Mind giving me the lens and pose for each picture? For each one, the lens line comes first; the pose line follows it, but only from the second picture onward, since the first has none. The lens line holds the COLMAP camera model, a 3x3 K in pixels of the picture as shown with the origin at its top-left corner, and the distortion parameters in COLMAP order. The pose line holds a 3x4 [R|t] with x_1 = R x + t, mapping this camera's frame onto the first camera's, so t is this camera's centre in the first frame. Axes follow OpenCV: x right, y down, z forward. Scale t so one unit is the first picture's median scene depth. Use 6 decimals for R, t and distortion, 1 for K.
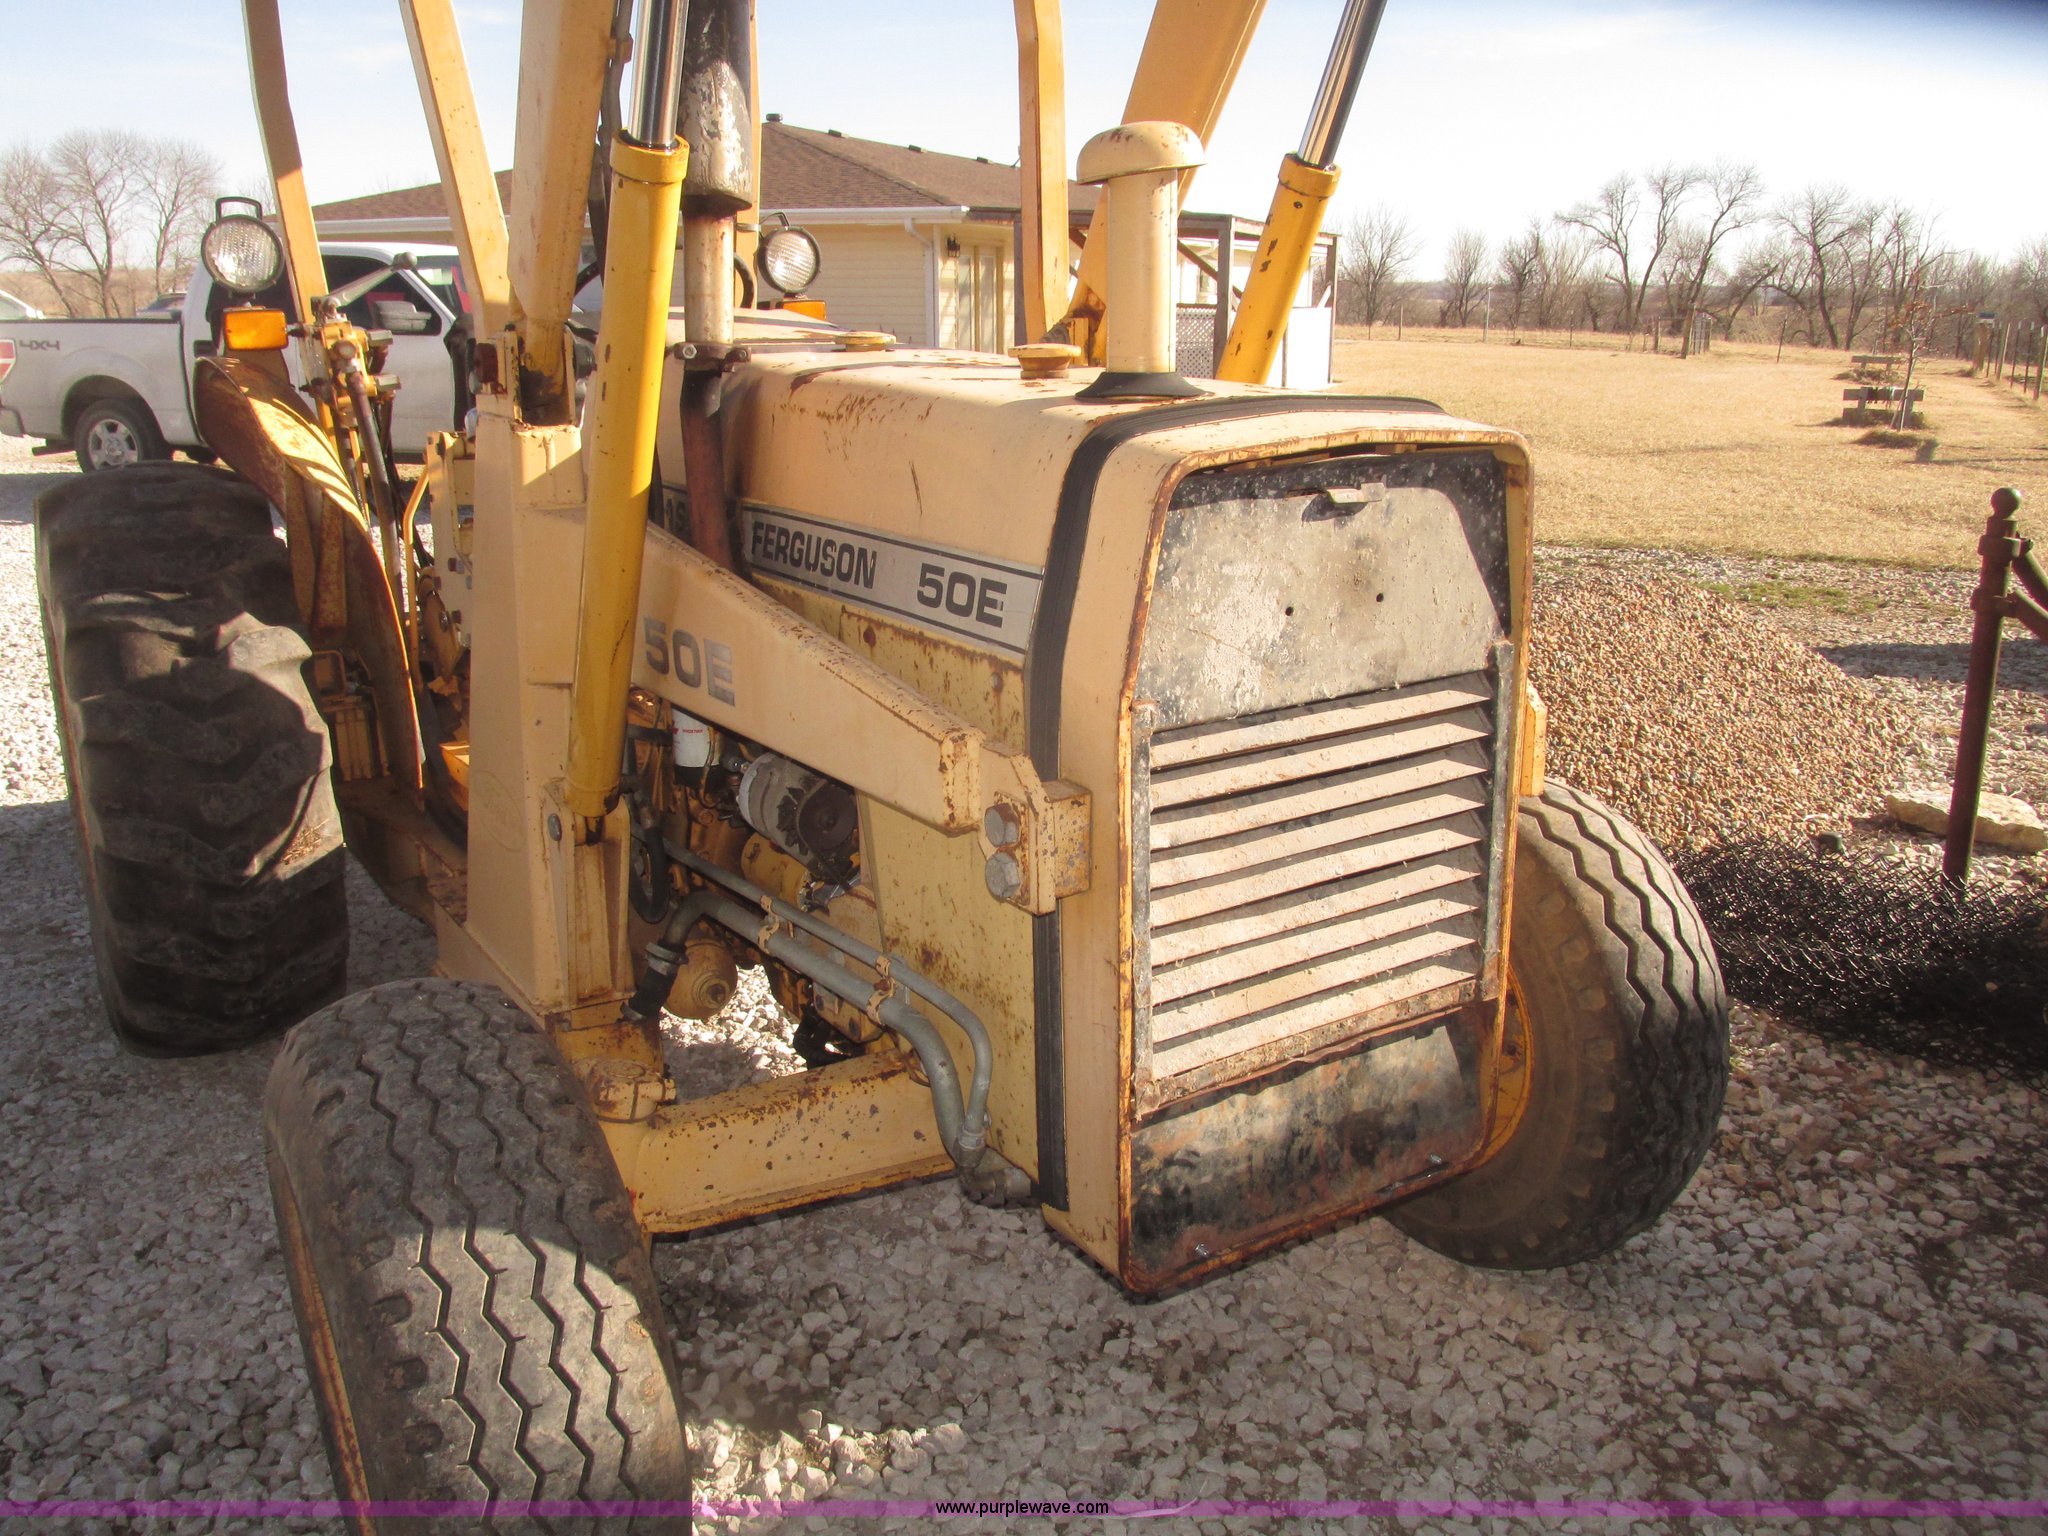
lens RADIAL K [[1696.4, 0, 1017.0], [0, 1696.4, 771.0], [0, 0, 1]] dist [-0.050575, 0.010565]
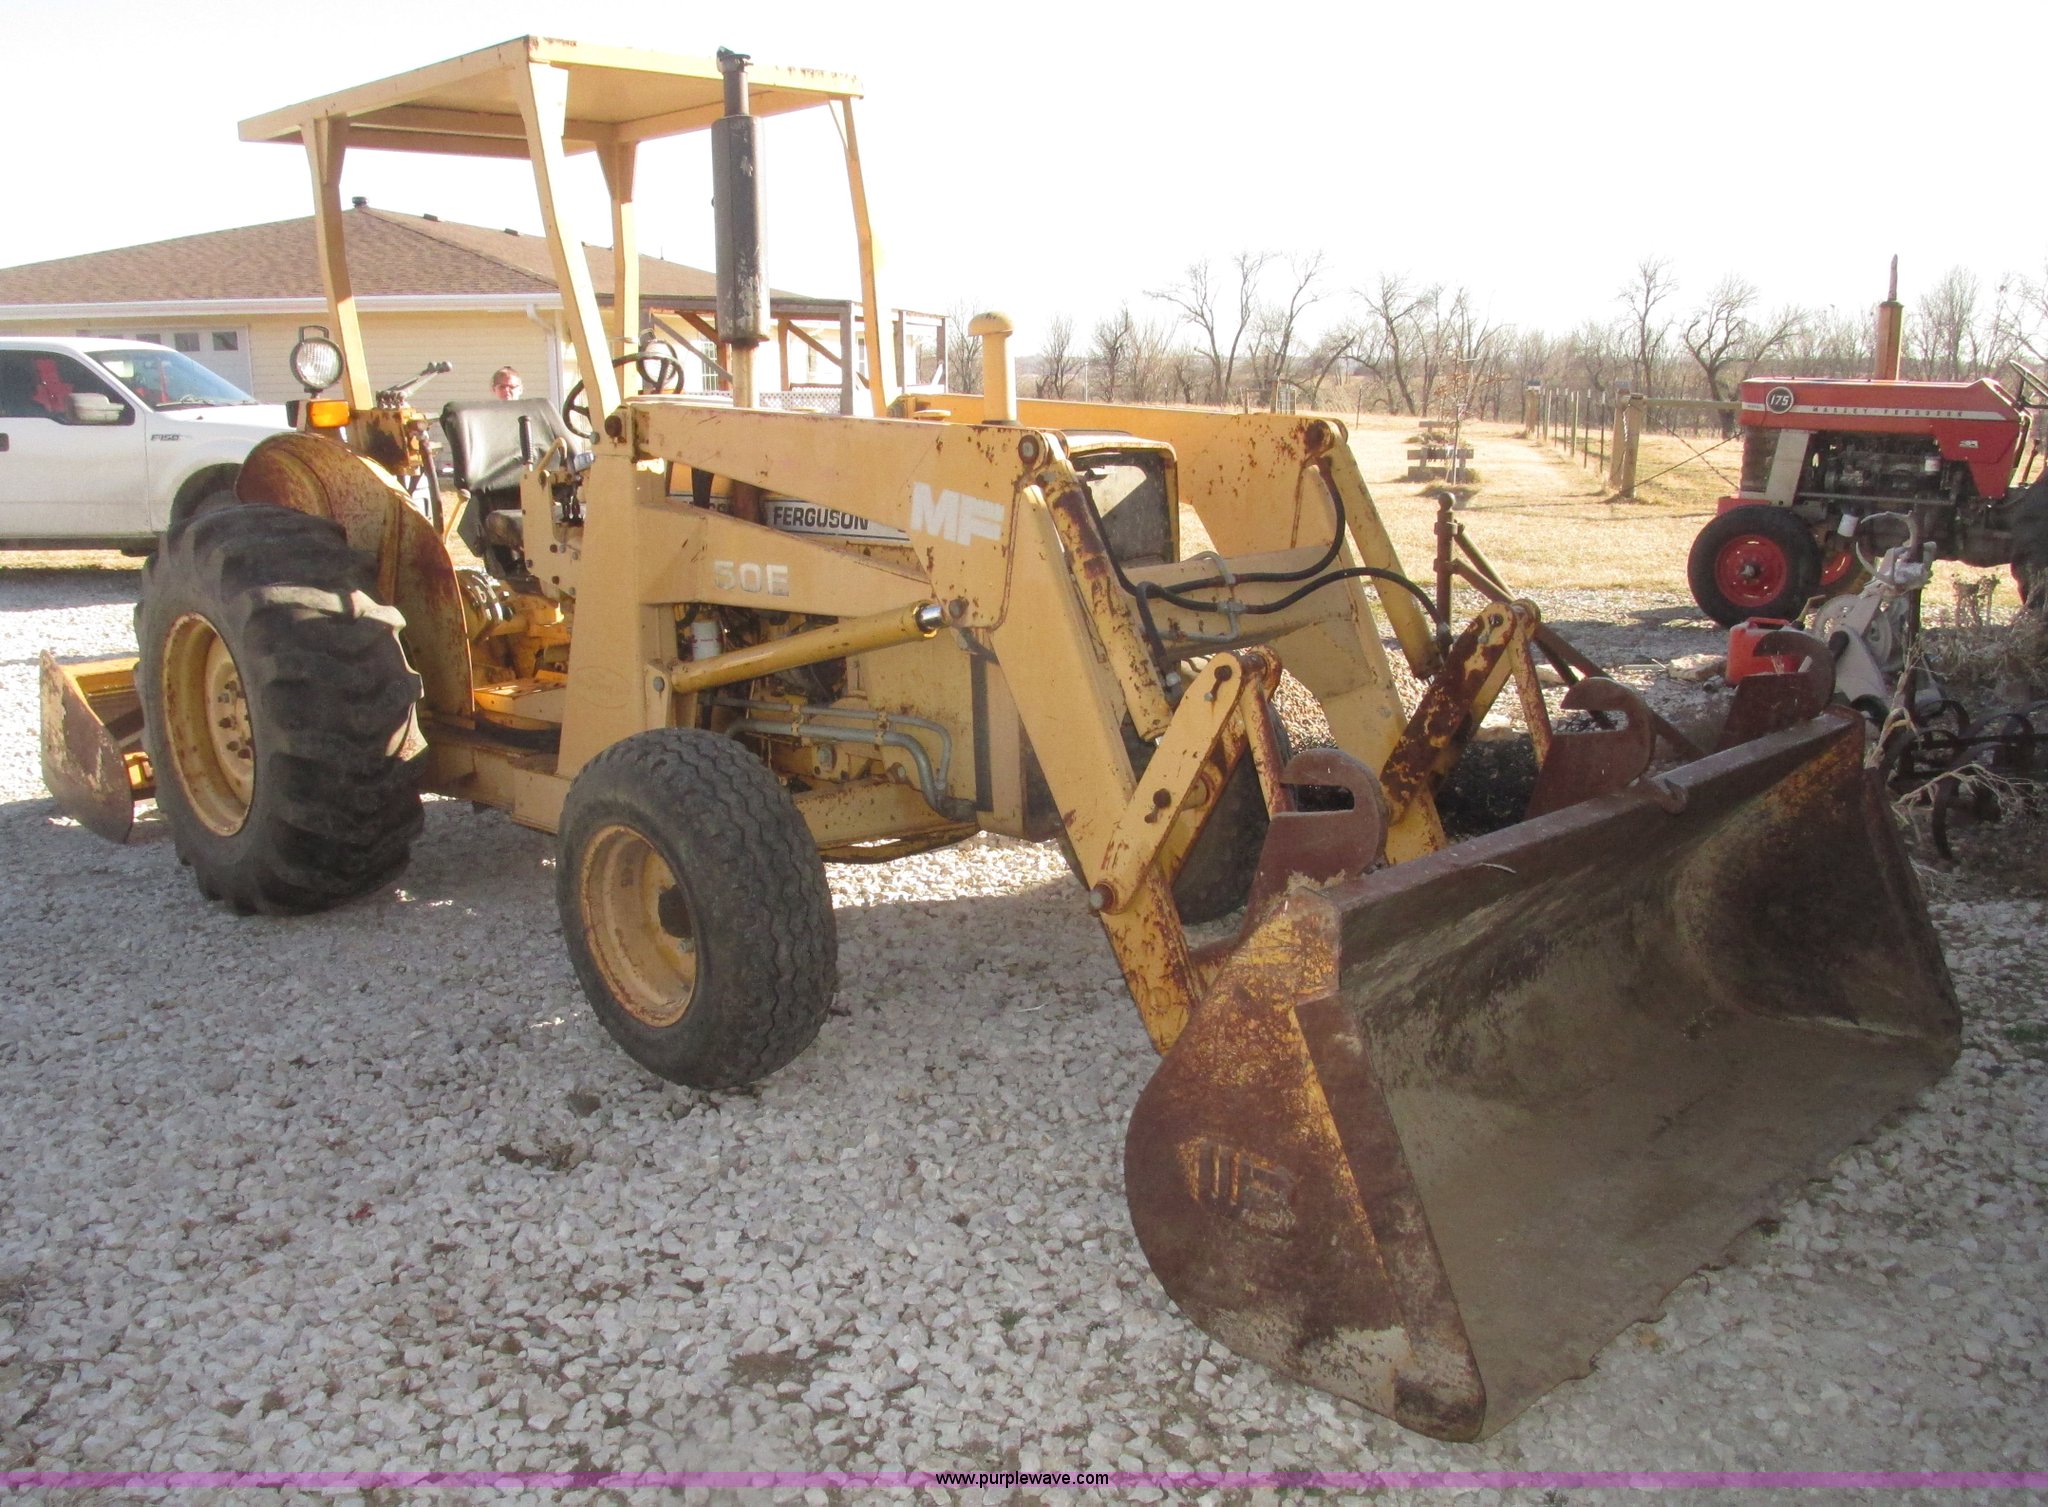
lens RADIAL K [[1995.0, 0, 1028.5], [0, 1995.0, 753.7], [0, 0, 1]] dist [-0.092459, 0.000000]
pose [[0.970587, -0.052195, 0.235026, -0.055943], [0.071713, 0.994581, -0.075275, 0.041872], [-0.229824, 0.089916, 0.969070, -0.158196]]
